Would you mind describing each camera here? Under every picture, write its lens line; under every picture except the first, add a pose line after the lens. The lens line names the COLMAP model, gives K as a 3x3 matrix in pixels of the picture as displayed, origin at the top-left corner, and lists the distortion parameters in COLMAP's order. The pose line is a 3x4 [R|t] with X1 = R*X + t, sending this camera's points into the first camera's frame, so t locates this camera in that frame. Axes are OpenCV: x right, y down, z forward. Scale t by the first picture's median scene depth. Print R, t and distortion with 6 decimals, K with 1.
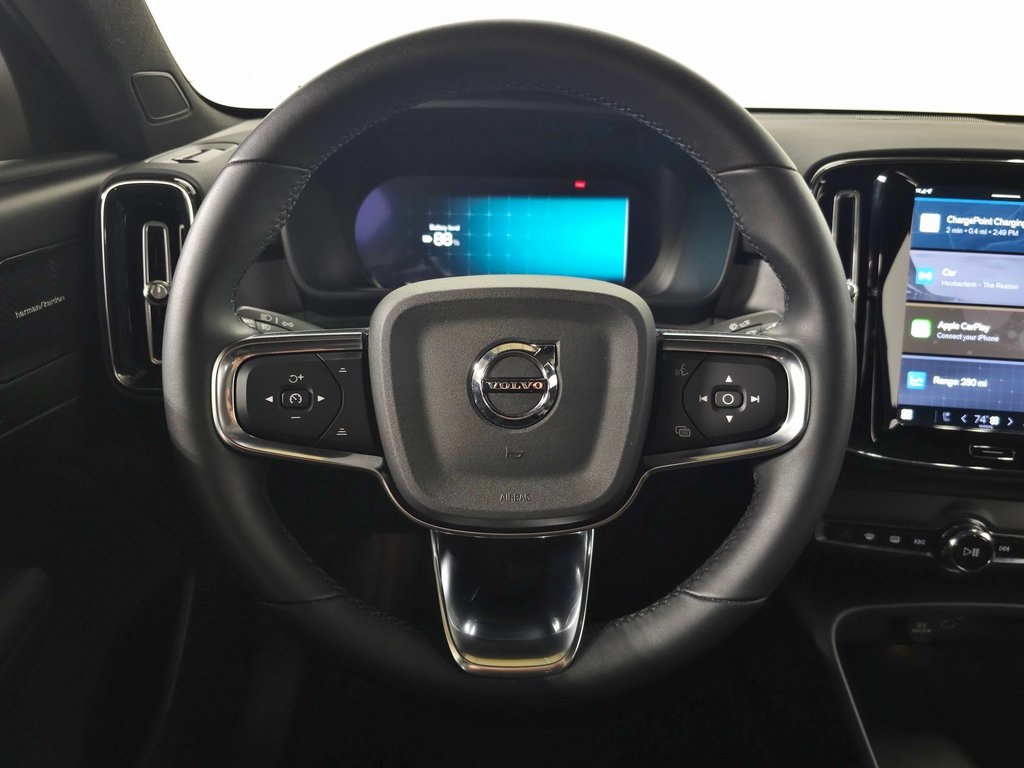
lens RADIAL K [[699.5, 0, 514.3], [0, 699.5, 382.4], [0, 0, 1]] dist [0.066841, -0.084666]
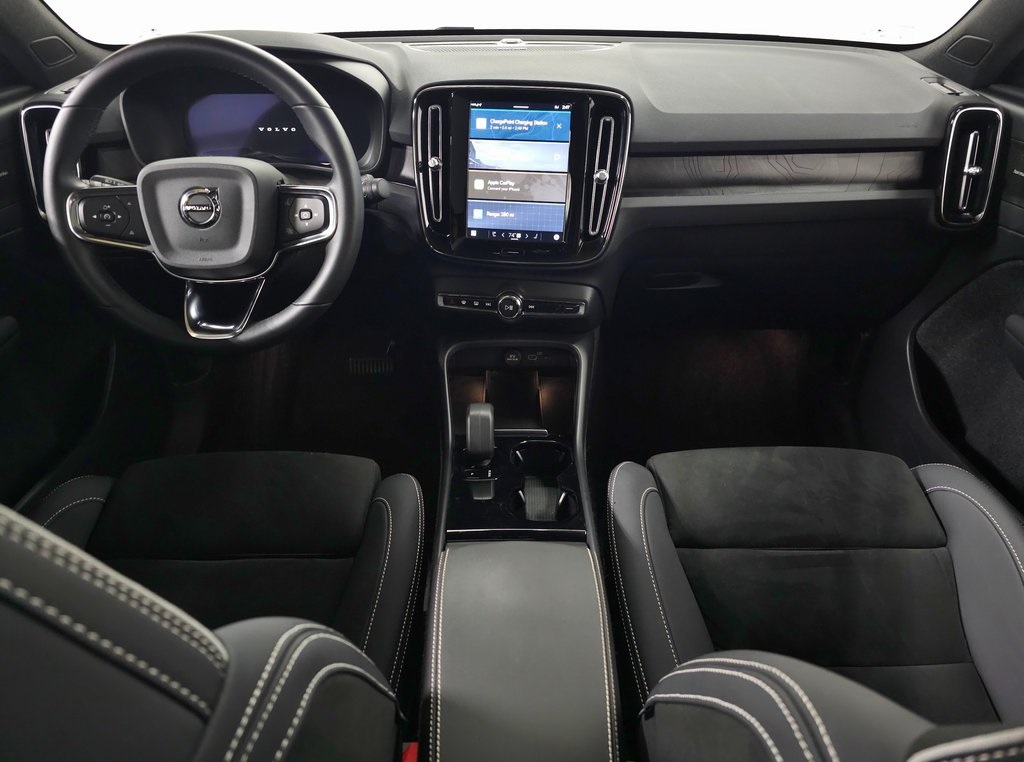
lens RADIAL K [[705.4, 0, 512.1], [0, 705.4, 378.7], [0, 0, 1]] dist [0.058886, -0.059635]
pose [[0.999706, -0.010034, -0.022053, 0.700775], [0.013428, 0.987090, 0.159602, 0.128713], [0.020167, -0.159851, 0.986935, -0.884670]]
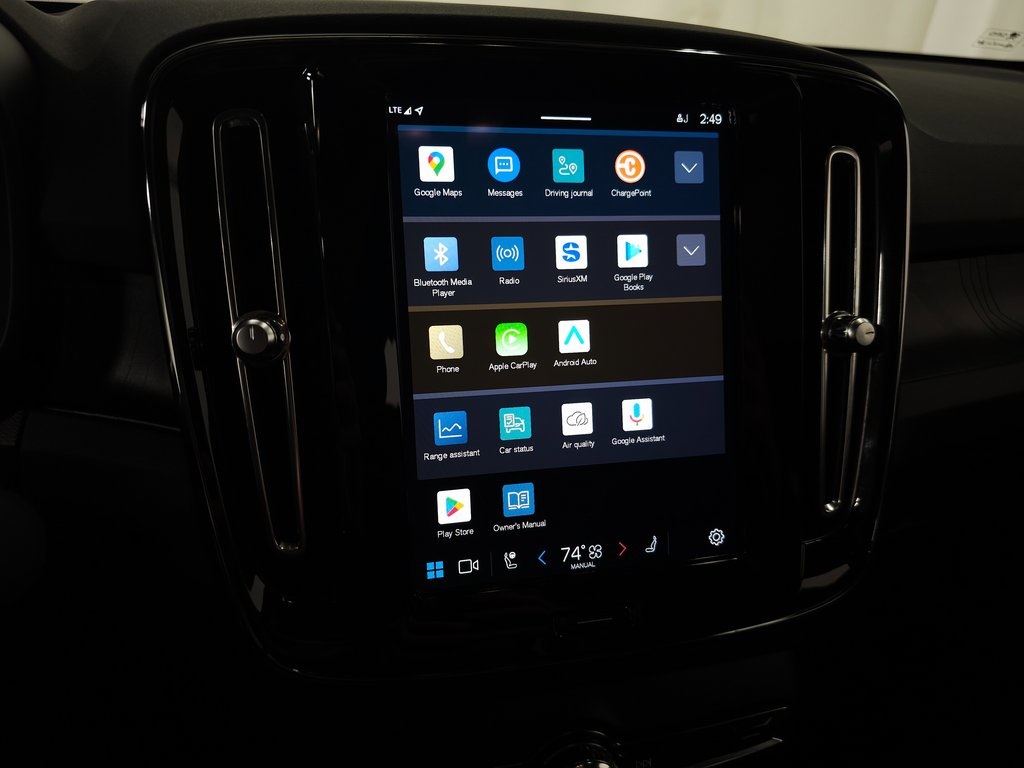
lens RADIAL K [[688.6, 0, 514.0], [0, 688.6, 383.4], [0, 0, 1]] dist [0.001987, -0.002849]
pose [[0.944228, -0.125262, 0.304537, 0.482606], [0.114727, 0.992018, 0.052323, -0.104381], [-0.308661, -0.014466, 0.951062, 0.536288]]
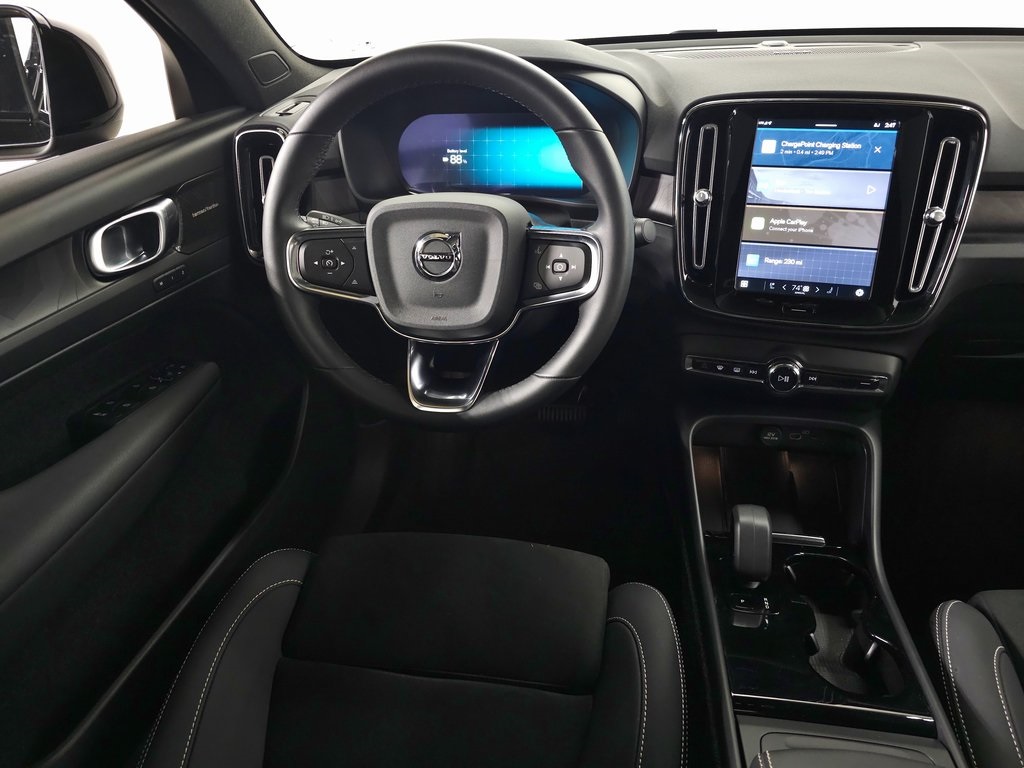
lens RADIAL K [[699.5, 0, 514.3], [0, 699.5, 382.4], [0, 0, 1]] dist [0.066841, -0.084666]
pose [[0.980708, 0.043837, -0.190501, 0.379909], [-0.013990, 0.987772, 0.155278, 0.027281], [0.194978, -0.149617, 0.969329, -0.536839]]
